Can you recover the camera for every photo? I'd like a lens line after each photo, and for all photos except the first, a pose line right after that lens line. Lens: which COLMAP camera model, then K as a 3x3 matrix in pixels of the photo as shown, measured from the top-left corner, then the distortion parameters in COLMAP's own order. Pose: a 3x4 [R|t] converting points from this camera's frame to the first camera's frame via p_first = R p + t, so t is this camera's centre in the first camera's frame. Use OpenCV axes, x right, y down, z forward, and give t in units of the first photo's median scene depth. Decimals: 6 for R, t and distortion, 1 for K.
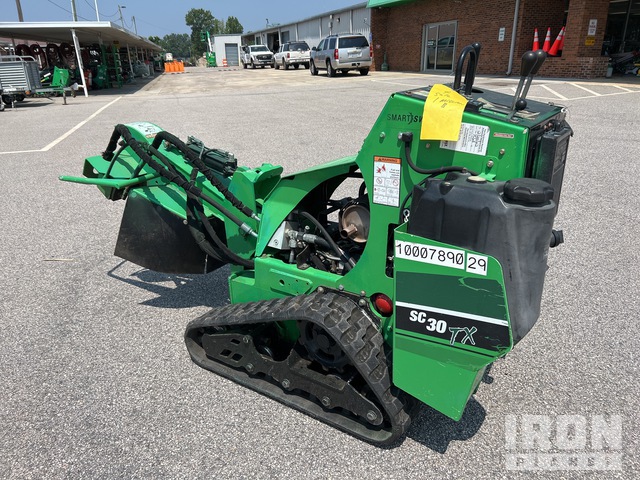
lens RADIAL K [[504.0, 0, 317.0], [0, 504.0, 240.3], [0, 0, 1]] dist [-0.001897, -0.006749]
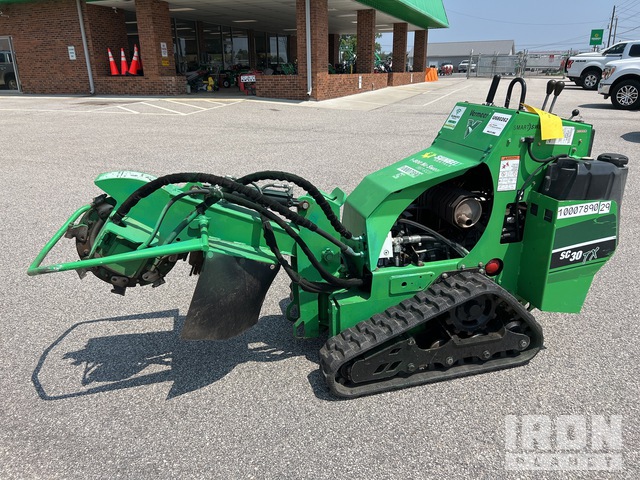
lens RADIAL K [[504.0, 0, 317.0], [0, 504.0, 240.3], [0, 0, 1]] dist [-0.001897, -0.006749]
pose [[0.623516, -0.241808, 0.743476, -1.262240], [0.264550, 0.960125, 0.090407, -0.205243], [-0.735691, 0.140316, 0.662624, 0.495423]]
